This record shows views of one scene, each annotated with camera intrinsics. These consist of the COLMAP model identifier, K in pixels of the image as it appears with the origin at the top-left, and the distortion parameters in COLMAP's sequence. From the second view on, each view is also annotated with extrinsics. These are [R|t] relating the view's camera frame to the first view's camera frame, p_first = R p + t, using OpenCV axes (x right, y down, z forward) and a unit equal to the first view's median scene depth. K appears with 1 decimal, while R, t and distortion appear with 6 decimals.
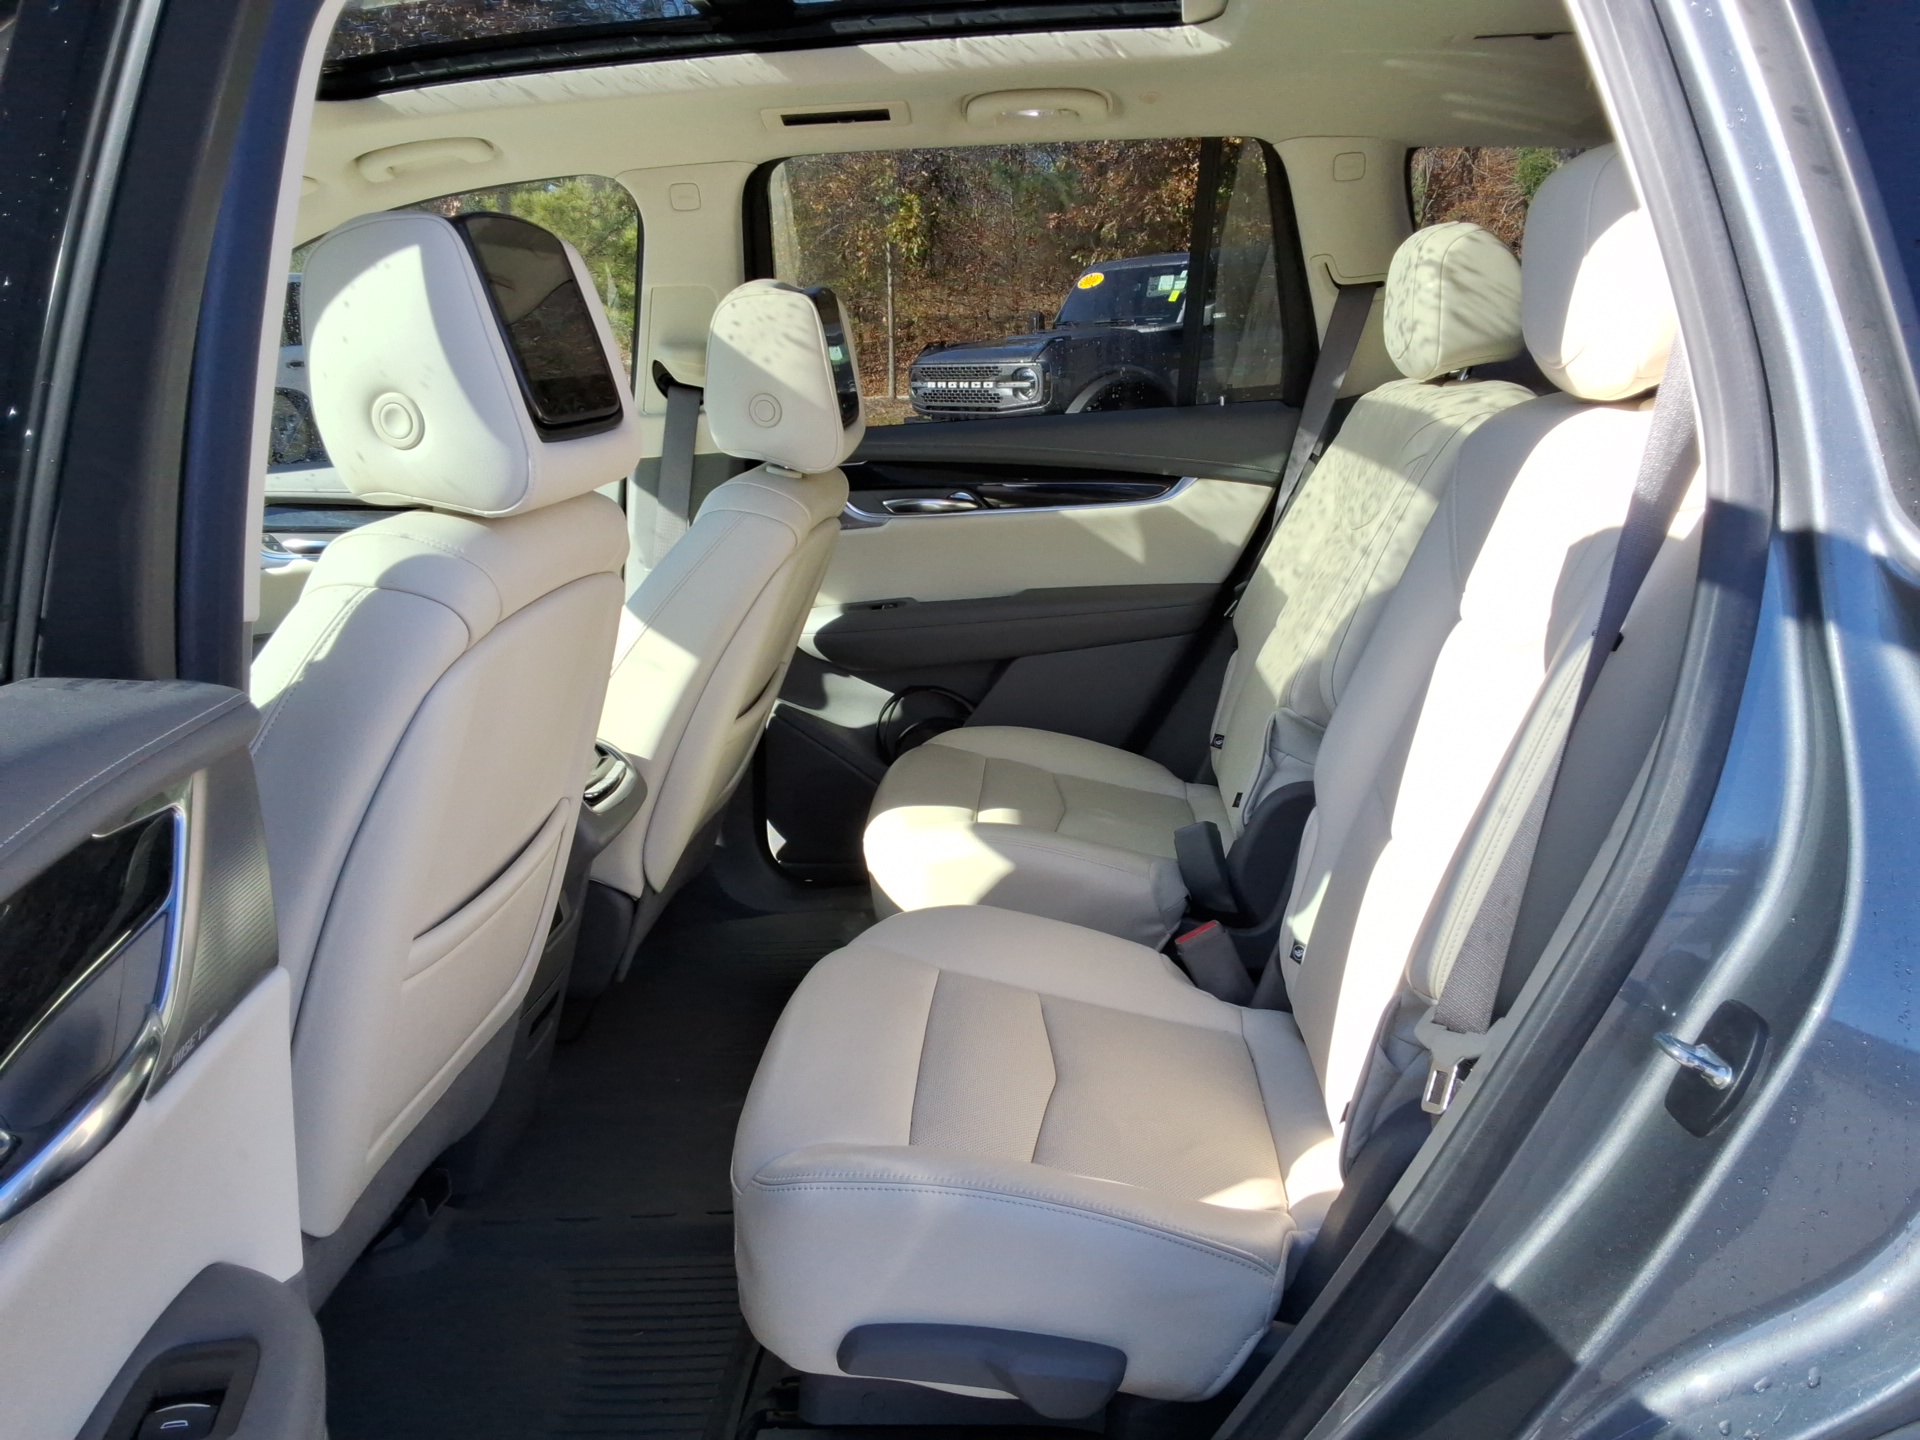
lens RADIAL K [[1546.3, 0, 979.6], [0, 1546.3, 717.5], [0, 0, 1]] dist [0.097171, -0.145607]
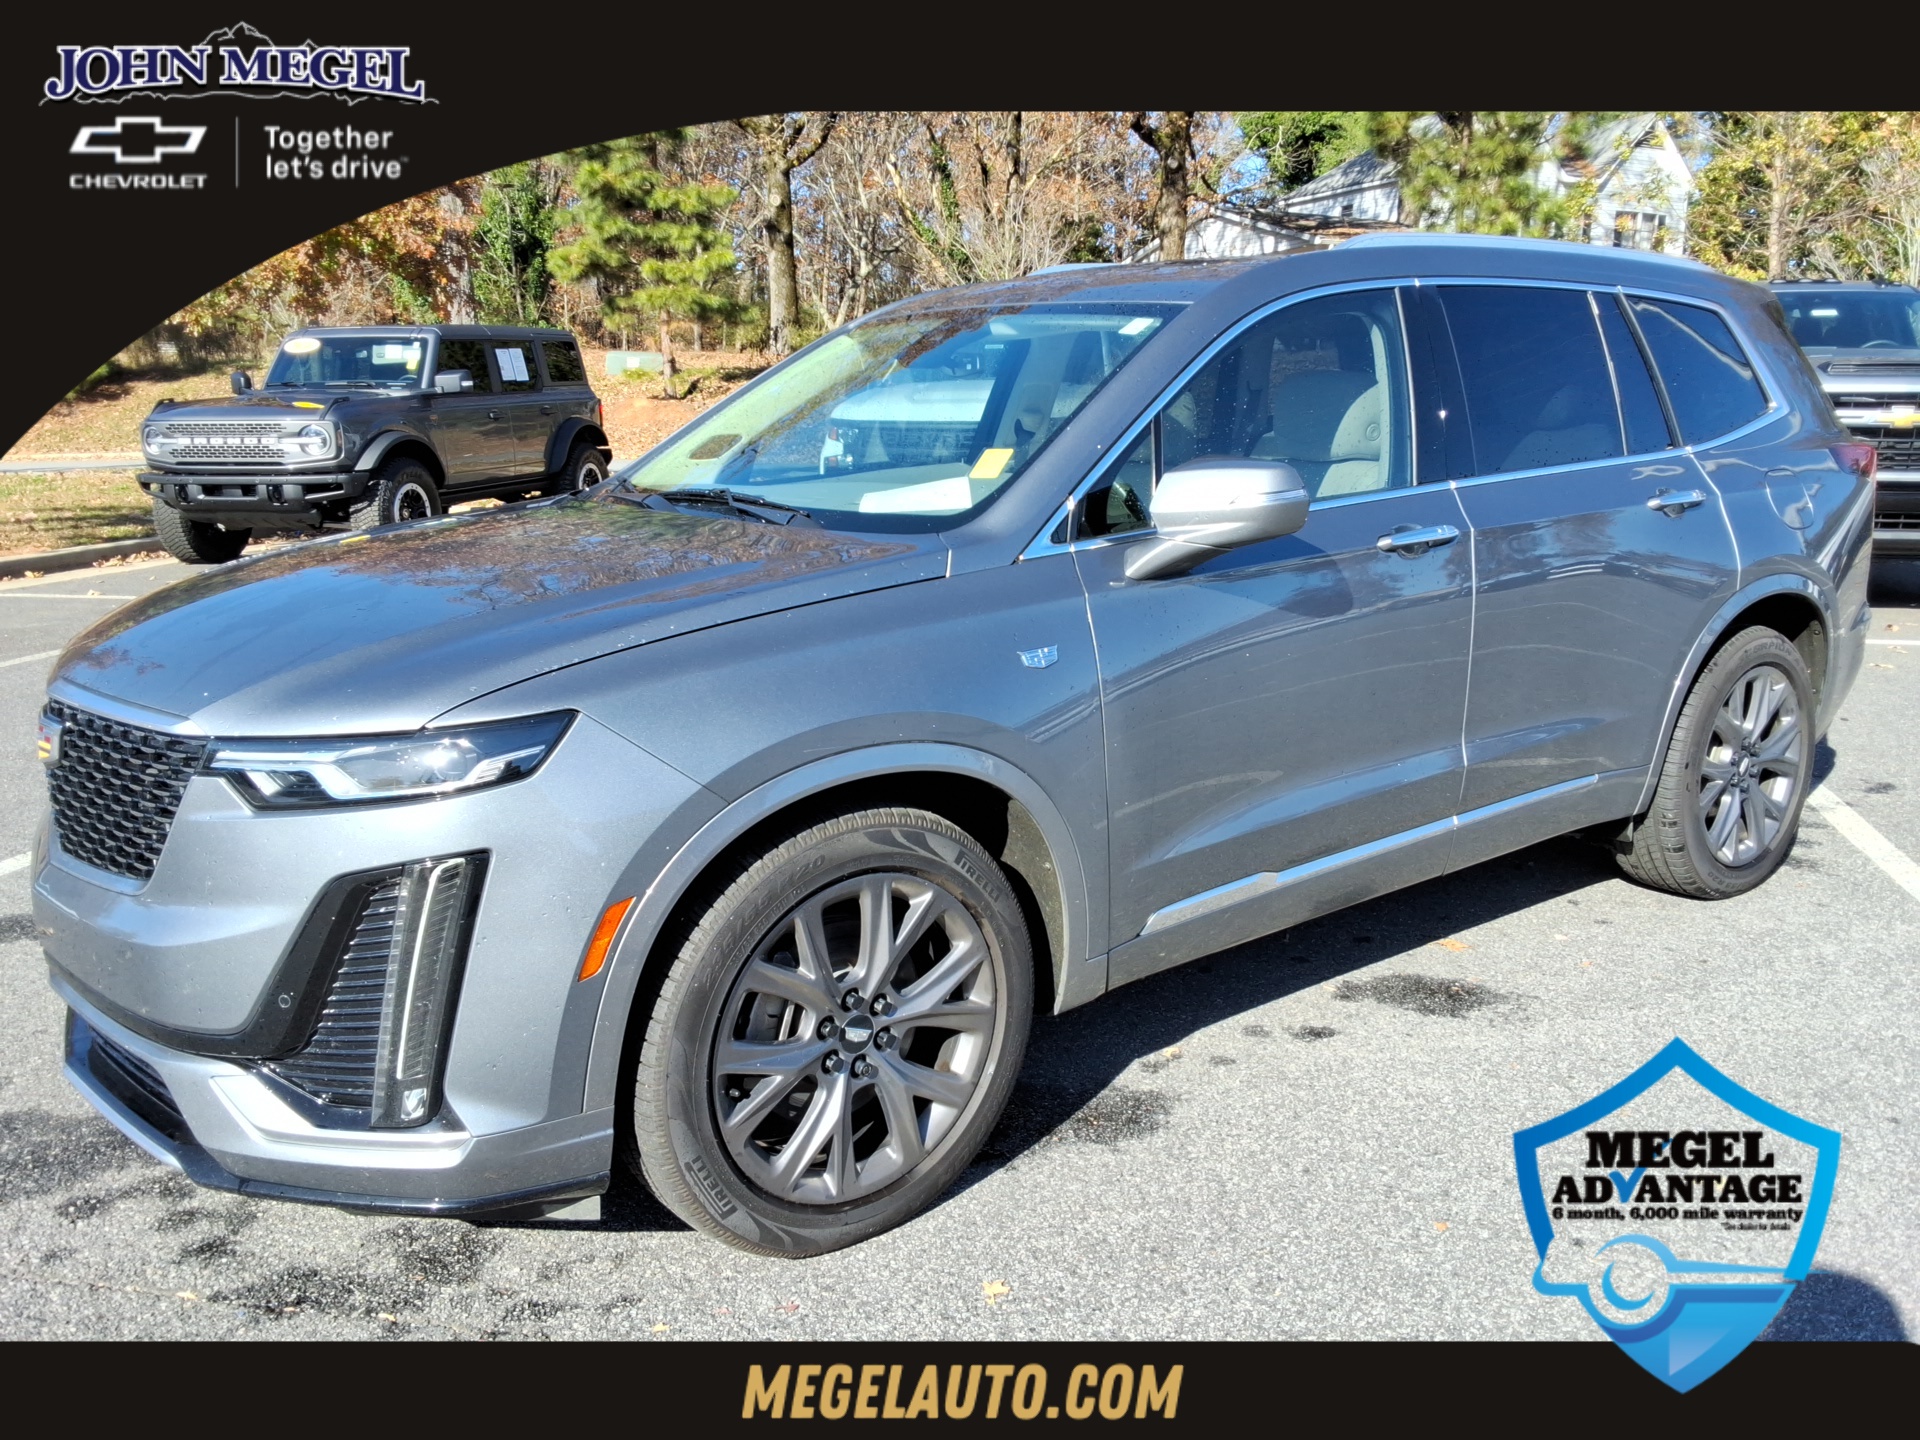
lens RADIAL K [[1546.3, 0, 1005.3], [0, 1546.3, 722.9], [0, 0, 1]] dist [0.097171, -0.145607]
pose [[0.744959, -0.113741, 0.657343, -1.633298], [0.139741, 0.990103, 0.012952, 0.140943], [-0.652310, 0.082209, 0.753480, -0.500776]]
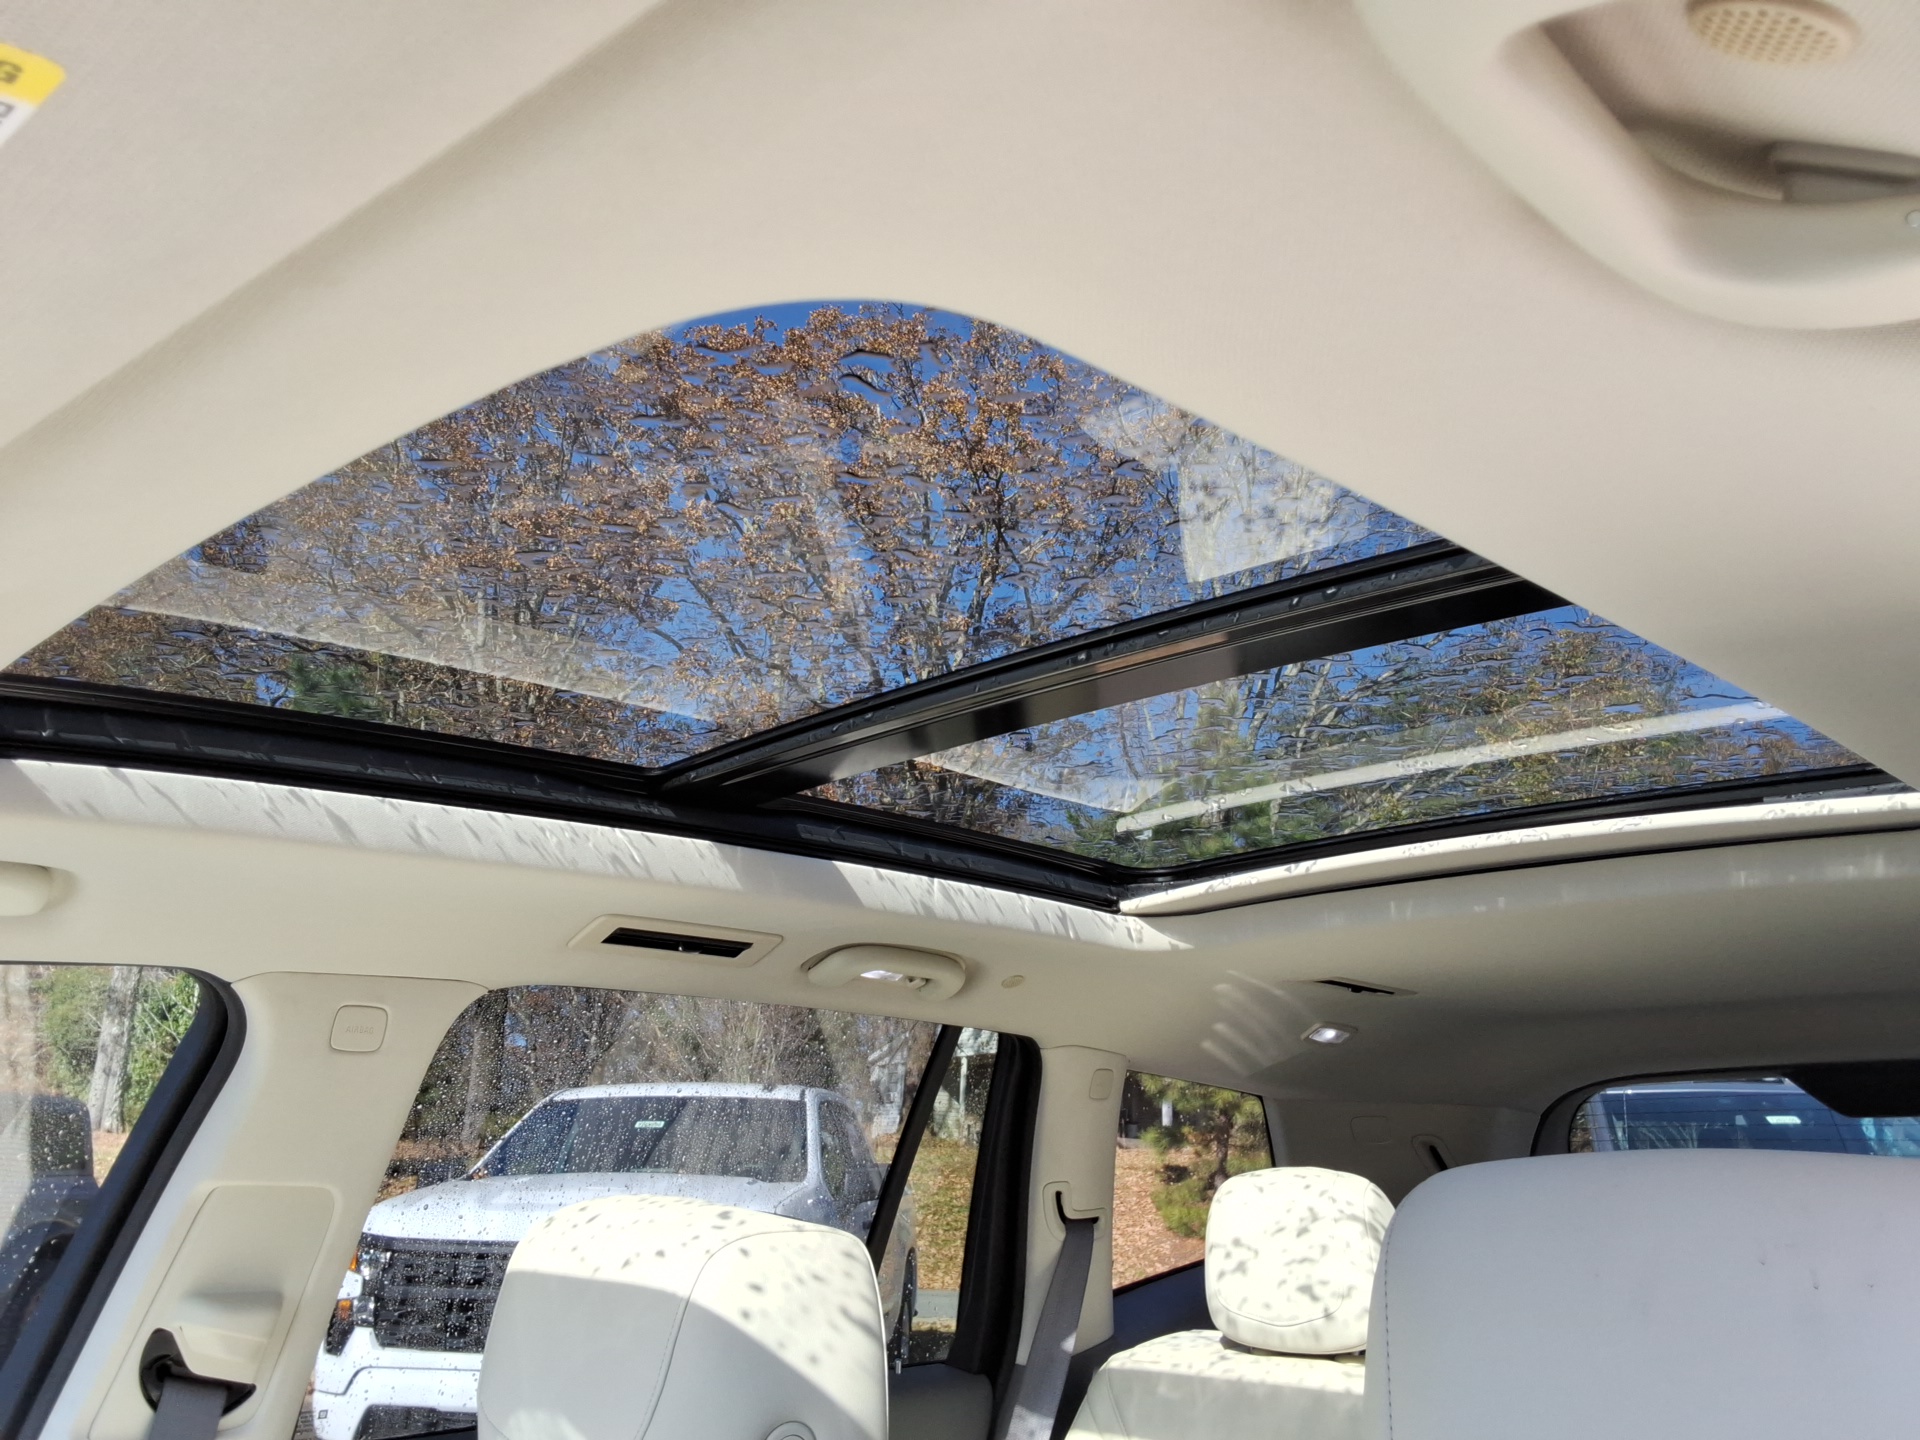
lens RADIAL K [[1546.3, 0, 964.8], [0, 1546.3, 684.0], [0, 0, 1]] dist [0.097171, -0.145607]
pose [[0.652048, 0.271725, 0.707813, -0.456185], [0.143477, 0.872480, -0.467112, -0.140523], [-0.744479, 0.406134, 0.529912, 0.468098]]
